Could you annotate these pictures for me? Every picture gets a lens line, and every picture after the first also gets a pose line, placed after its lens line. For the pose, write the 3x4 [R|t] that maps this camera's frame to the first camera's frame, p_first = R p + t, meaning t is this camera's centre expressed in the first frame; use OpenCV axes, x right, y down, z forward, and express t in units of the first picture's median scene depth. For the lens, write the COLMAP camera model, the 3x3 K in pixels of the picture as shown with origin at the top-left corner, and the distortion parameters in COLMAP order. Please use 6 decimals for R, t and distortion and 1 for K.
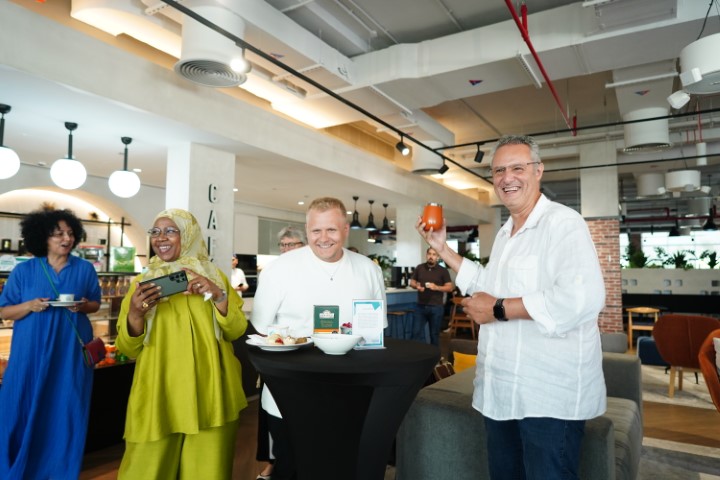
lens RADIAL K [[489.0, 0, 360.0], [0, 489.0, 240.0], [0, 0, 1]] dist [0.003833, 0.001097]
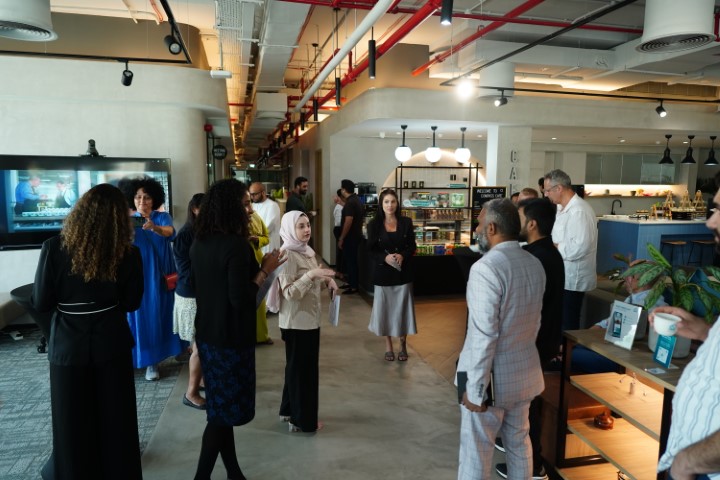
lens RADIAL K [[489.0, 0, 360.0], [0, 489.0, 240.0], [0, 0, 1]] dist [0.003833, 0.001097]
pose [[0.709703, 0.087091, -0.699097, 0.444372], [0.044551, 0.984795, 0.167909, -0.109472], [0.703091, -0.150311, 0.695032, -0.454420]]
